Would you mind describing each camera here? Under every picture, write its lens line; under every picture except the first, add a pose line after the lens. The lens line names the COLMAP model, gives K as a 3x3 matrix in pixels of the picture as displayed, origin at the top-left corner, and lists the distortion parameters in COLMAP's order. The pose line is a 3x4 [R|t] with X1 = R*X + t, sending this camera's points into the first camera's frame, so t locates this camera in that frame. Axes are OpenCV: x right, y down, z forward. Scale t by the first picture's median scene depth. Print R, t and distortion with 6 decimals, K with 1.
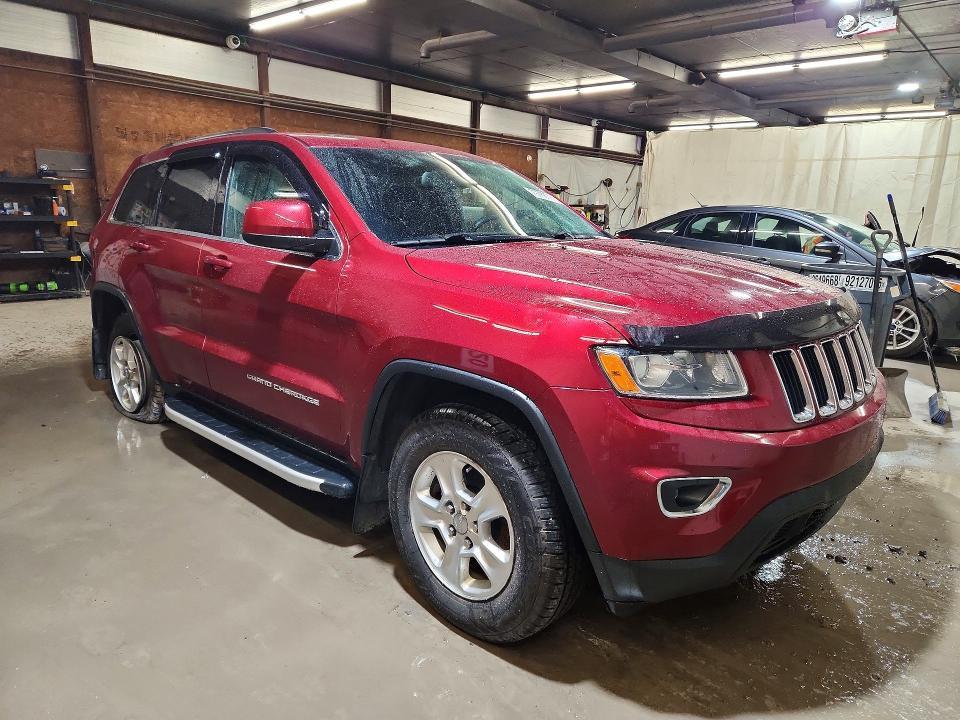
lens RADIAL K [[644.9, 0, 480.0], [0, 644.9, 360.0], [0, 0, 1]] dist [0.034381, 0.001005]
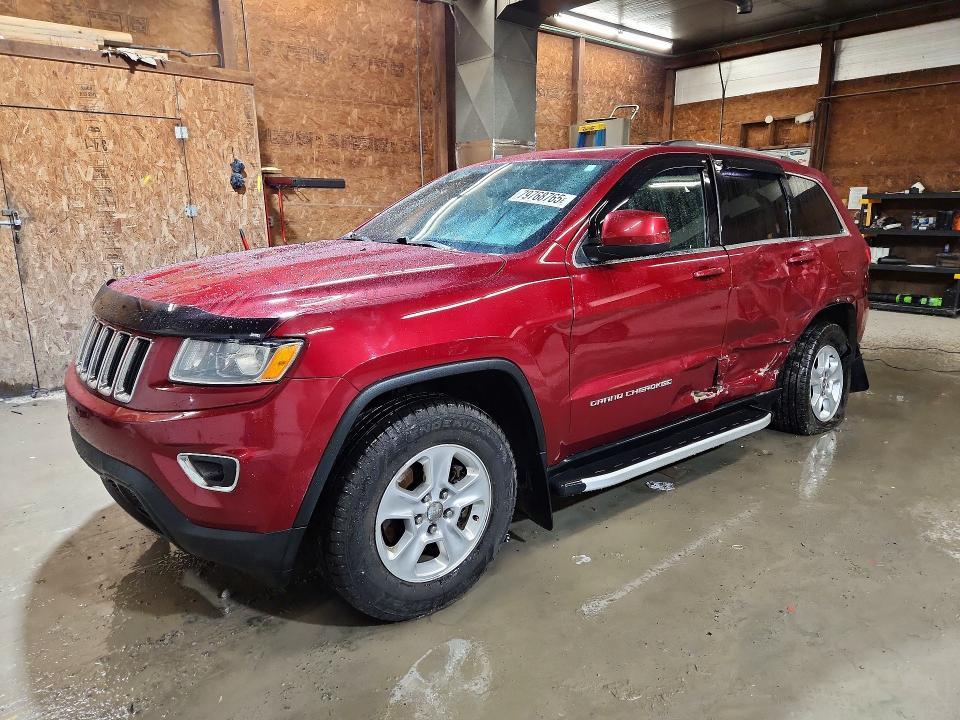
lens RADIAL K [[644.9, 0, 480.0], [0, 644.9, 360.0], [0, 0, 1]] dist [0.034381, 0.001005]
pose [[-0.176545, 0.200168, -0.963724, 0.503339], [-0.224924, 0.944993, 0.237481, -0.133988], [0.958249, 0.258691, -0.121811, 0.598915]]
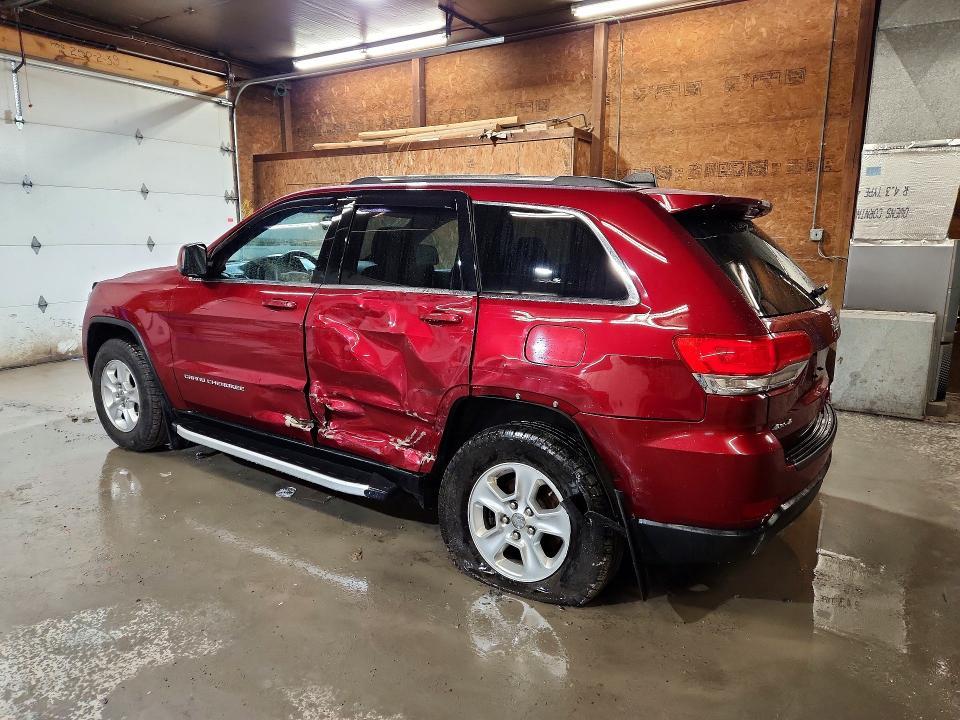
lens RADIAL K [[616.5, 0, 480.0], [0, 616.5, 360.0], [0, 0, 1]] dist [0.043804, 0.001162]
pose [[-0.991290, -0.007670, -0.131470, -0.444504], [-0.062173, 0.907306, 0.415850, -0.384354], [0.116094, 0.420402, -0.899880, 1.490858]]
